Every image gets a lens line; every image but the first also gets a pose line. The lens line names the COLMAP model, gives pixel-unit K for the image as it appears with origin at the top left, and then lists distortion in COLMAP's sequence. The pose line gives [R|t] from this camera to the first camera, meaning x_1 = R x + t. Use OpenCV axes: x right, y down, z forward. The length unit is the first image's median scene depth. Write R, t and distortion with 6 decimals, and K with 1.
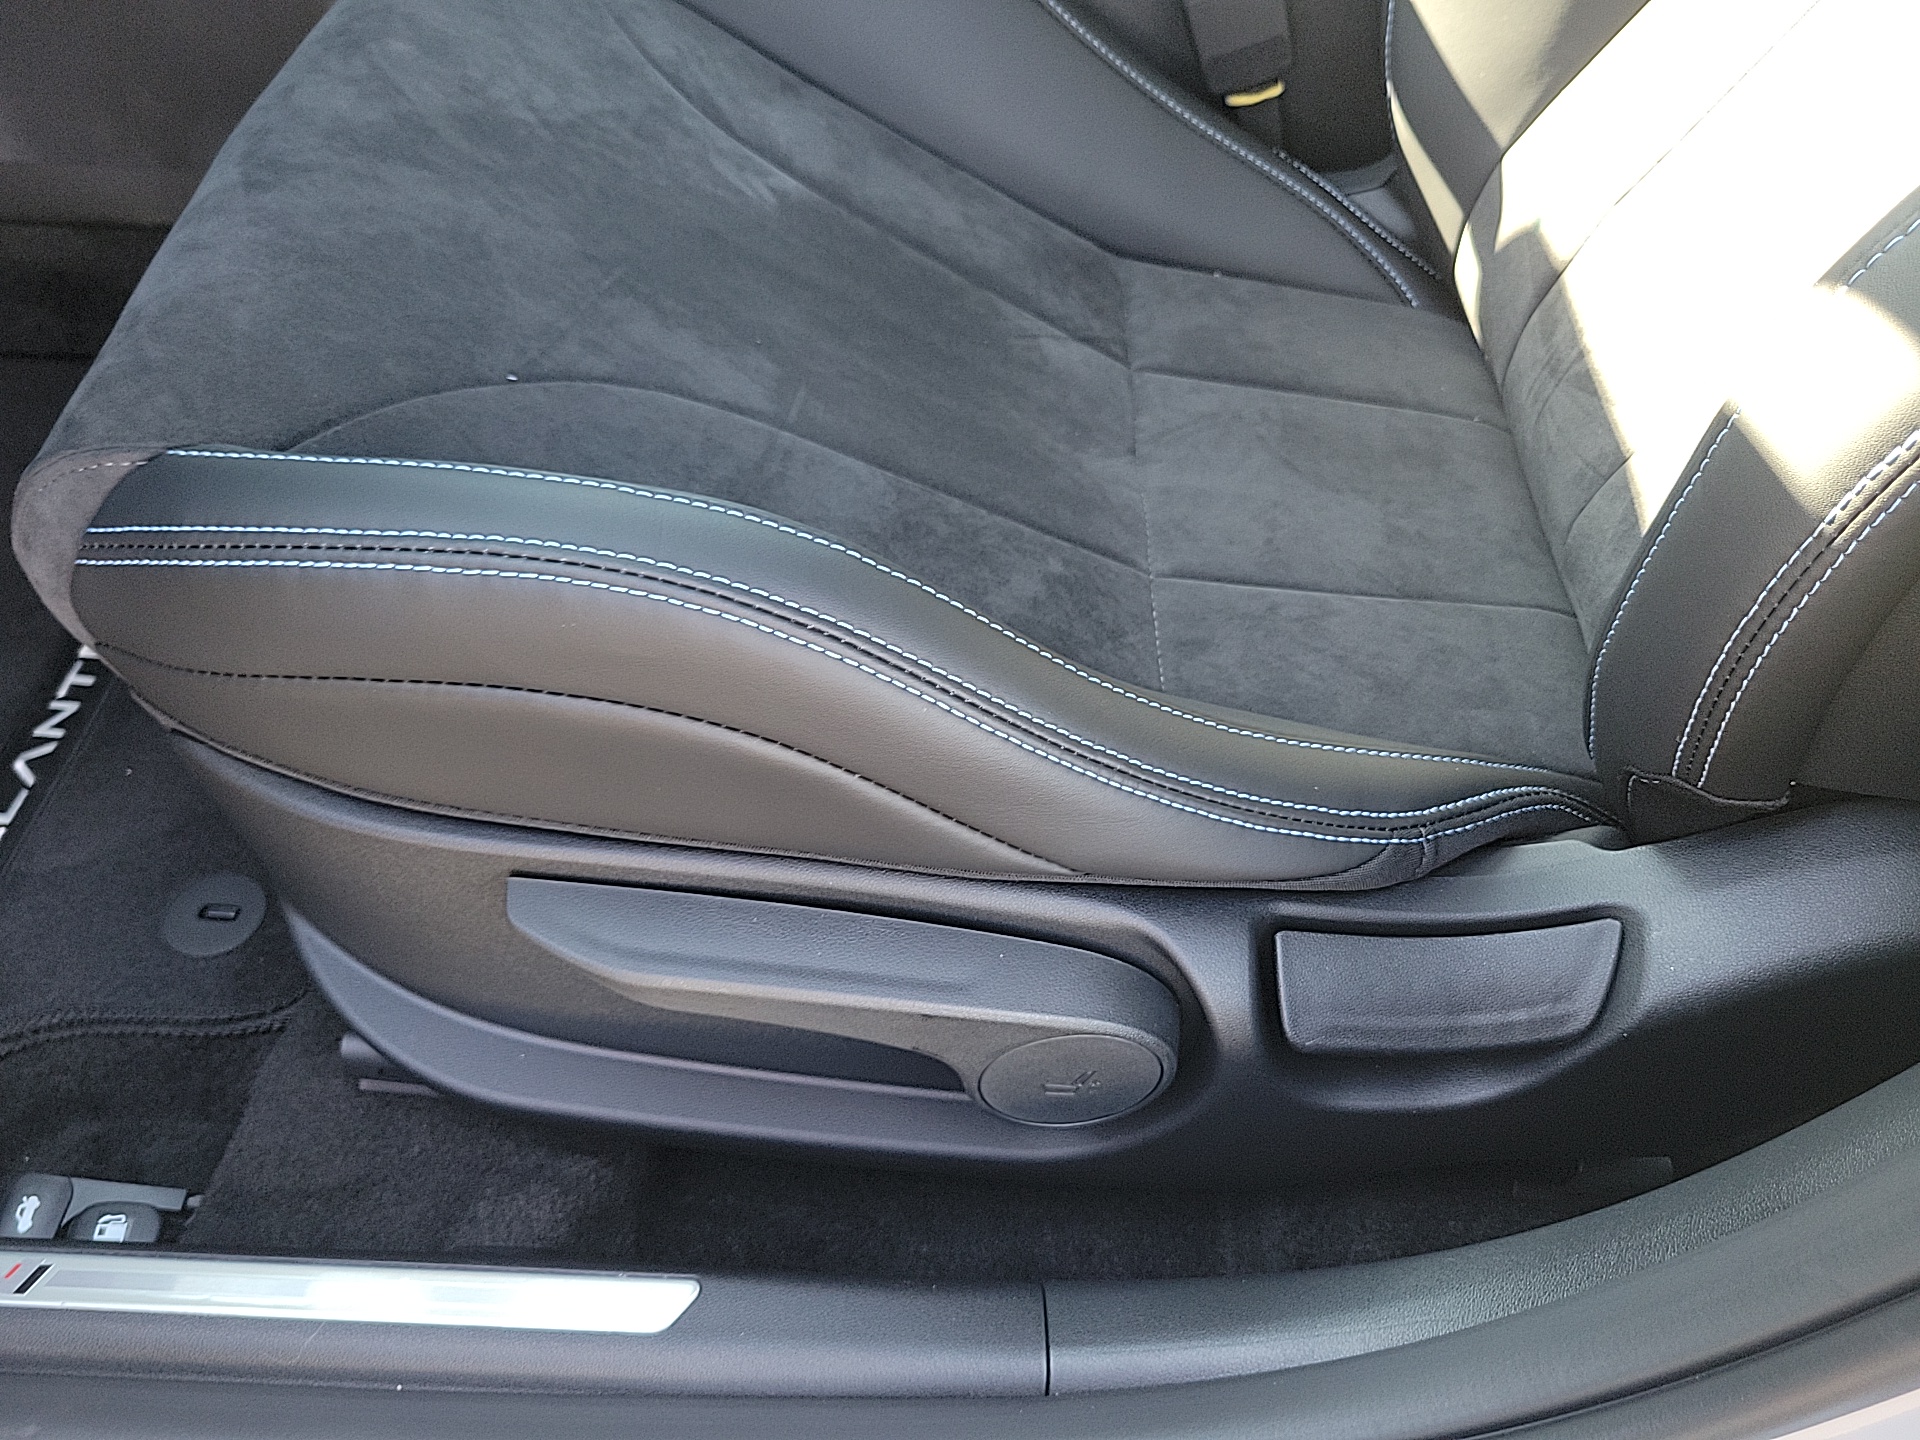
lens RADIAL K [[1444.0, 0, 946.5], [0, 1444.0, 738.7], [0, 0, 1]] dist [0.029658, -0.014583]
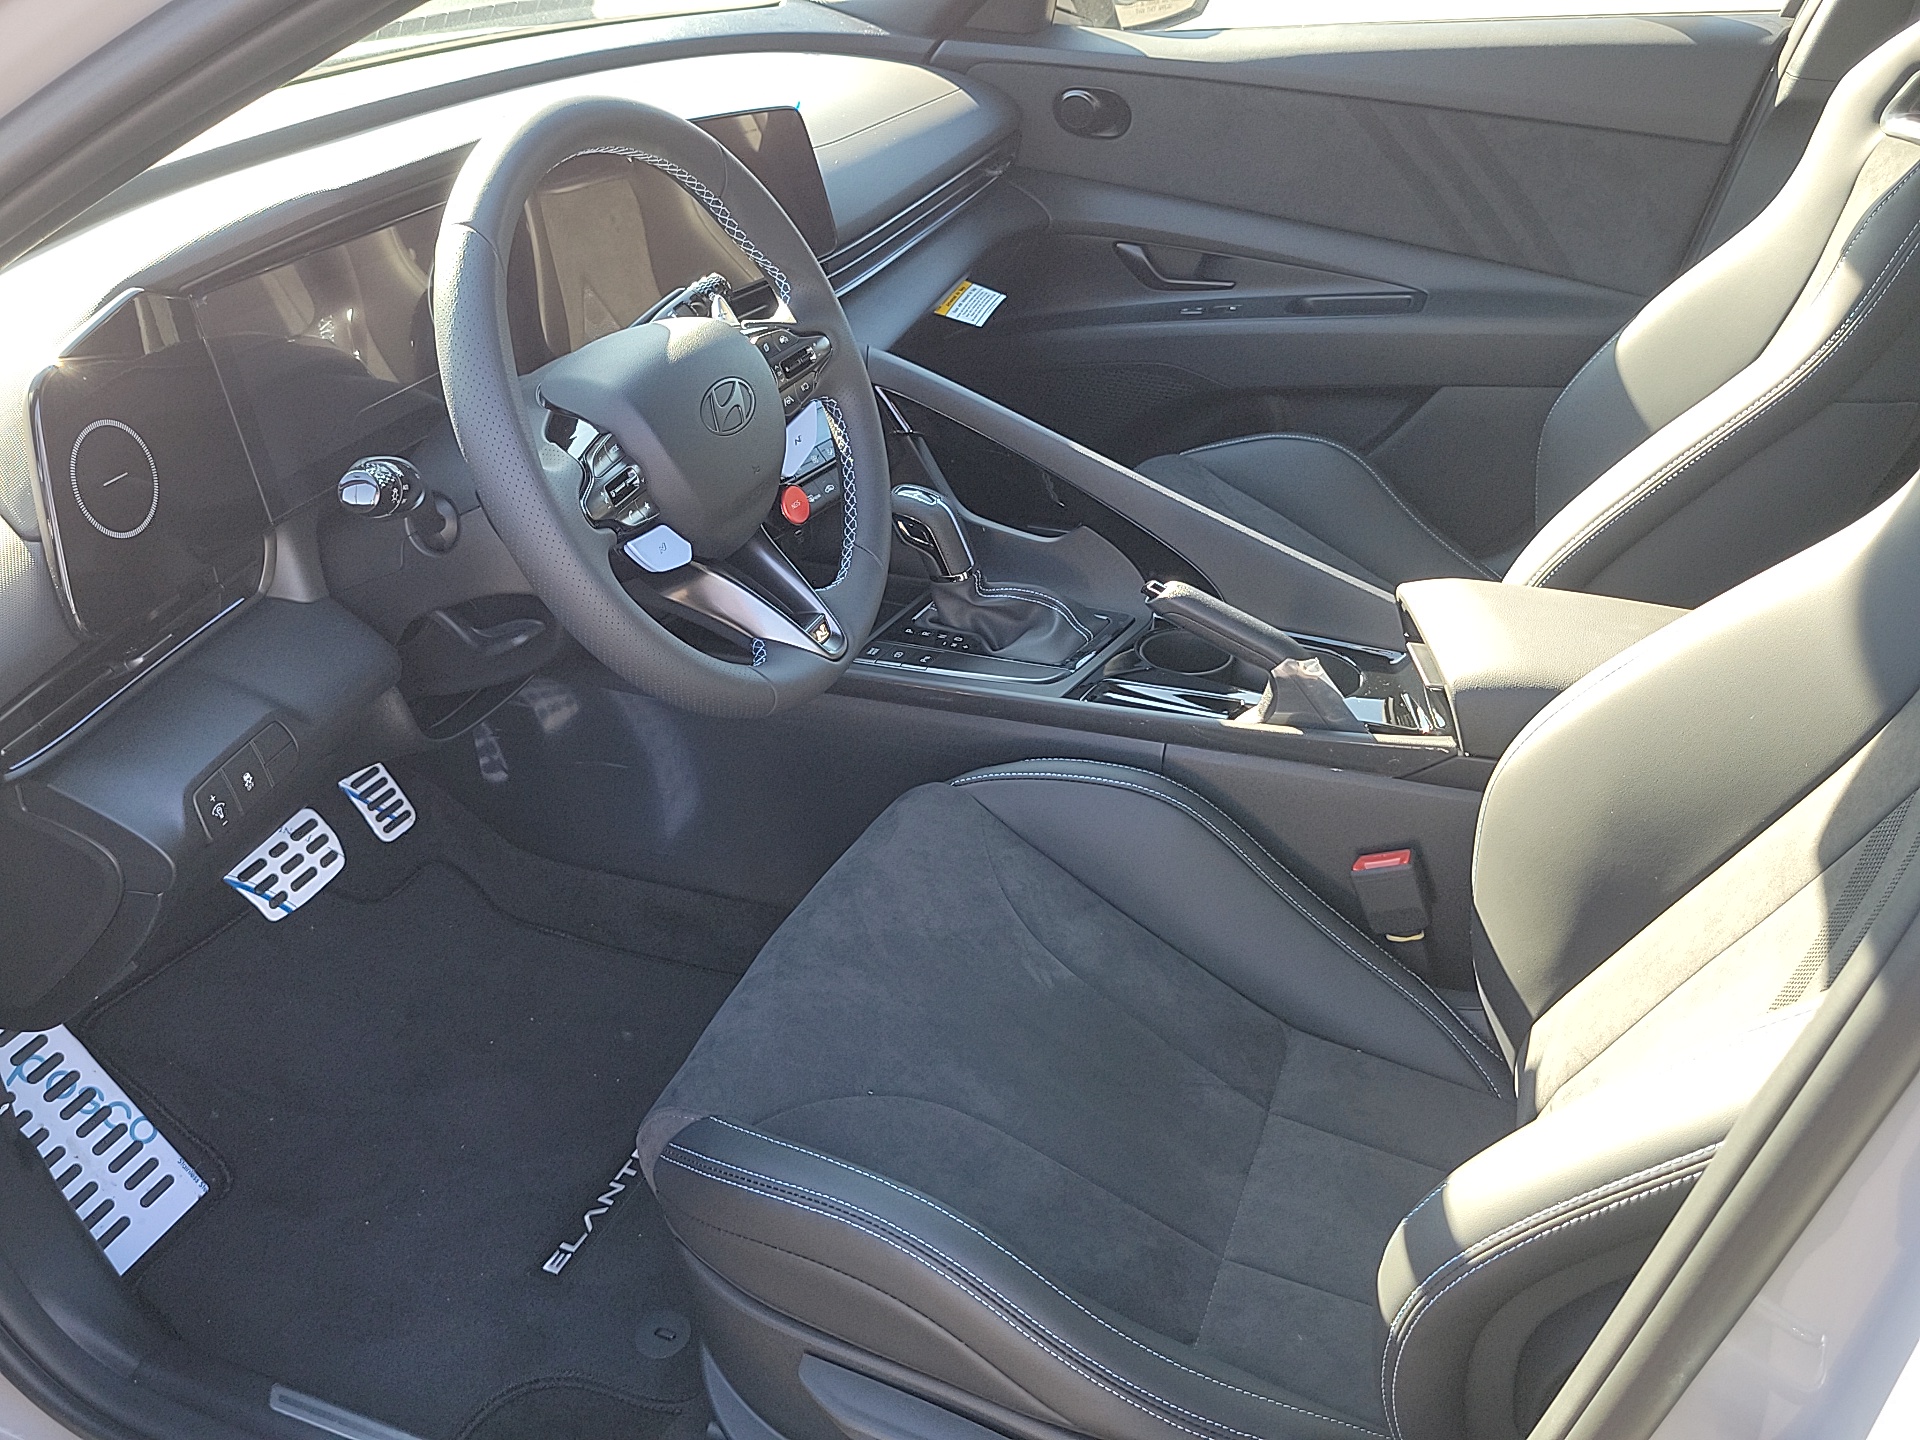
lens RADIAL K [[1614.1, 0, 953.5], [0, 1614.1, 744.1], [0, 0, 1]] dist [0.024736, -0.006079]
pose [[0.934967, 0.121902, -0.333133, 0.376526], [-0.216690, 0.939792, -0.264265, -0.104675], [0.280861, 0.319266, 0.905089, -0.872291]]
